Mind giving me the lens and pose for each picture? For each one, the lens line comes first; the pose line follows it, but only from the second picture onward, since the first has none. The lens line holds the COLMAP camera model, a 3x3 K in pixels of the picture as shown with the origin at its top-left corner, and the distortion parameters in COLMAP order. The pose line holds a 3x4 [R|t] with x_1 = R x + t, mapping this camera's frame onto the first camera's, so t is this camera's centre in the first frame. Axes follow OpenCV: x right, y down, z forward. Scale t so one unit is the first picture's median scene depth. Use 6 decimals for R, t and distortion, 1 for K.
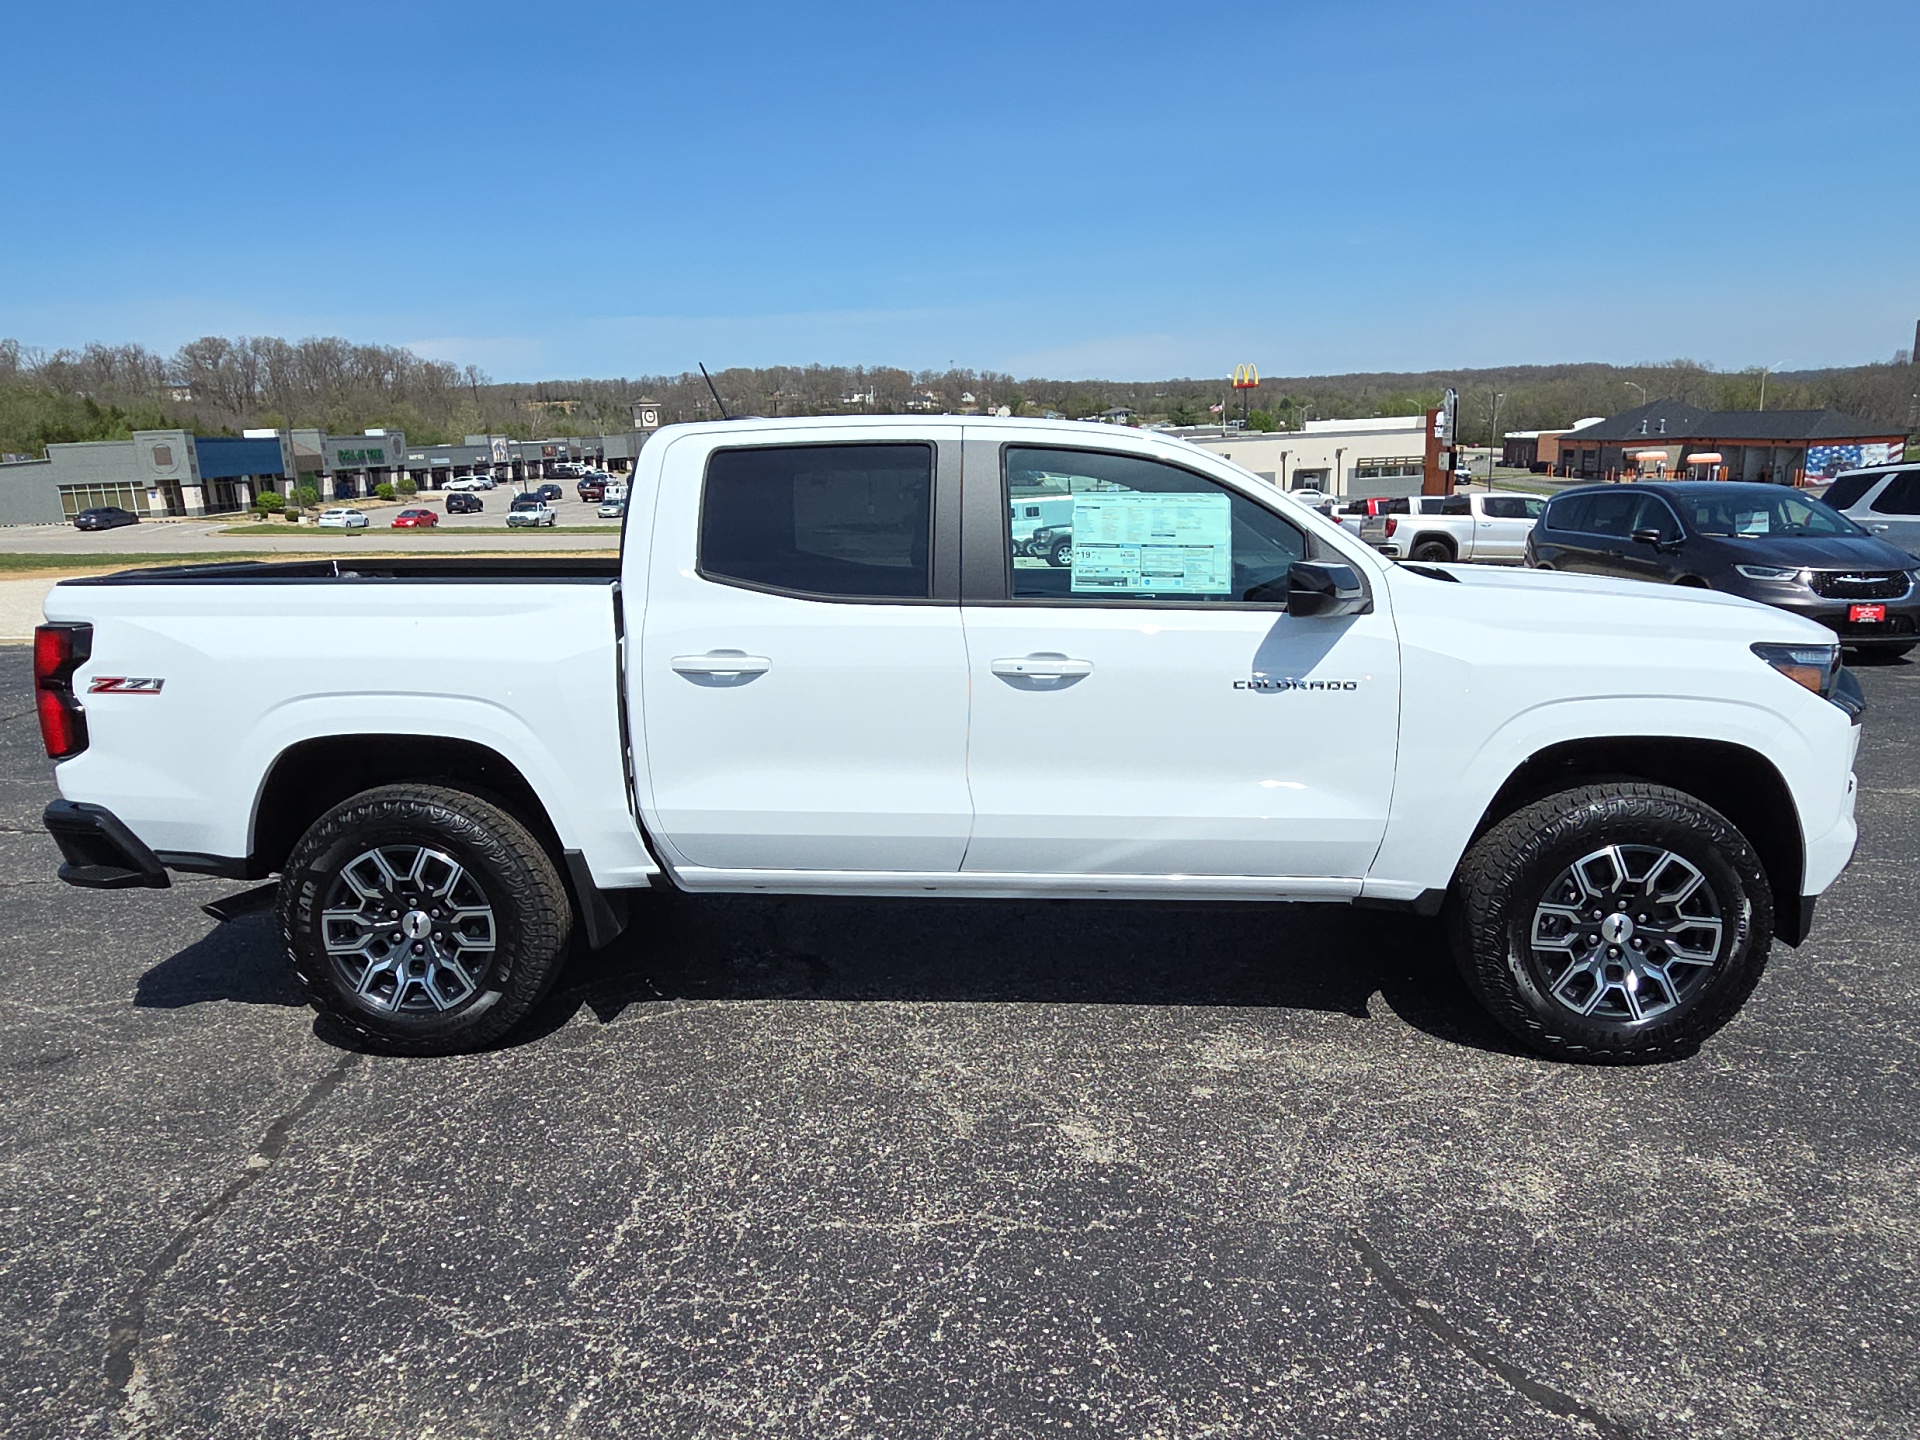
lens RADIAL K [[1267.3, 0, 953.7], [0, 1267.3, 730.5], [0, 0, 1]] dist [0.004042, -0.000172]
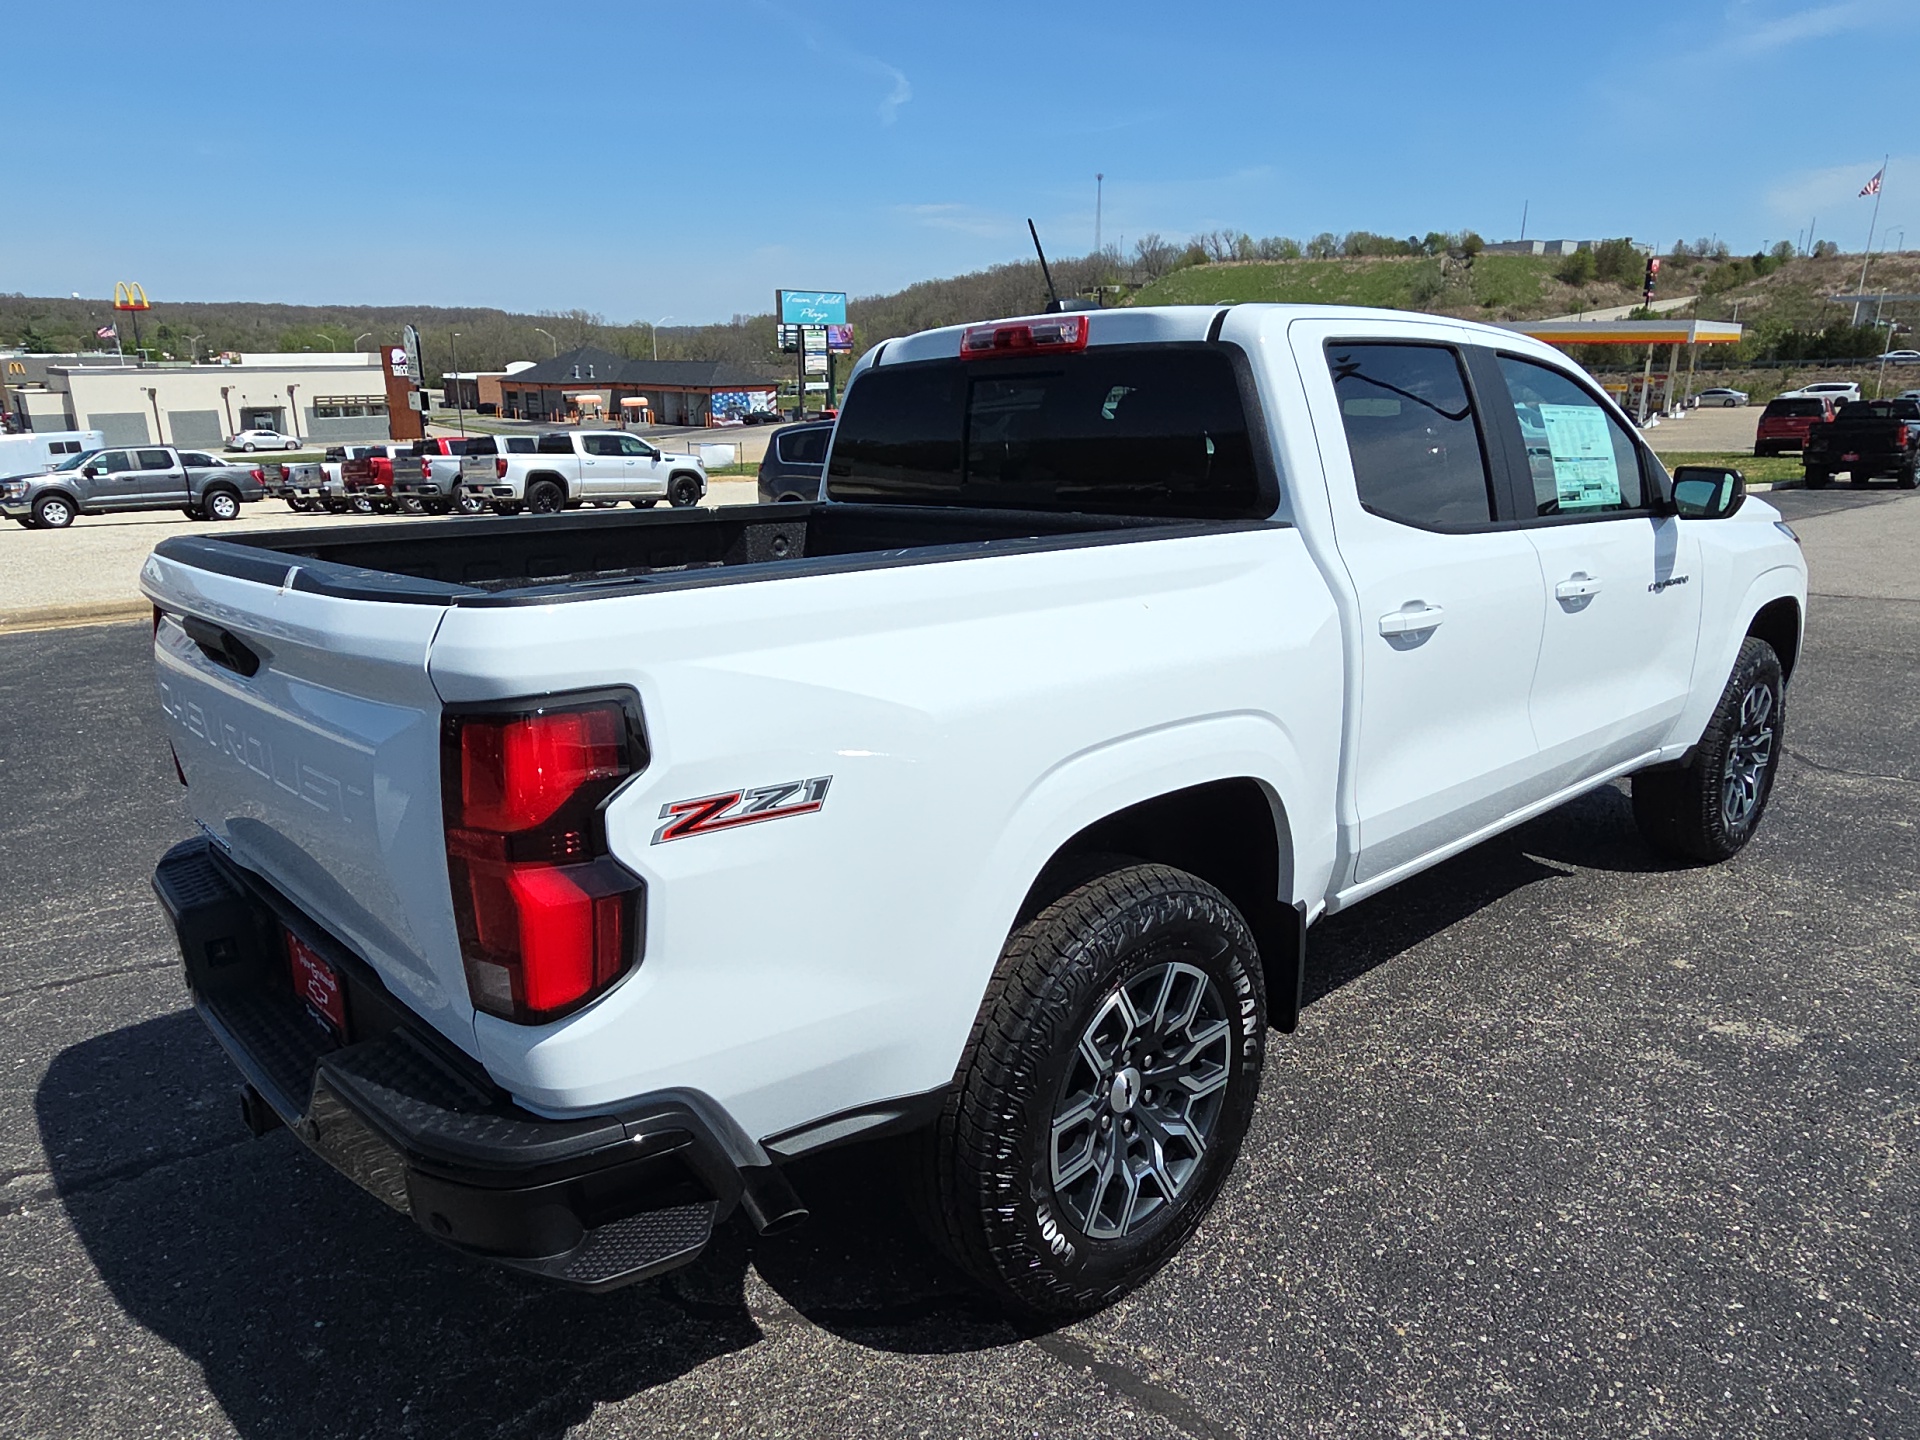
lens RADIAL K [[1267.3, 0, 936.5], [0, 1267.3, 725.6], [0, 0, 1]] dist [0.004042, -0.000172]
pose [[0.703322, -0.162881, 0.691960, -0.121118], [0.134949, 0.986288, 0.094998, -0.013100], [-0.697945, 0.026565, 0.715659, 0.082874]]
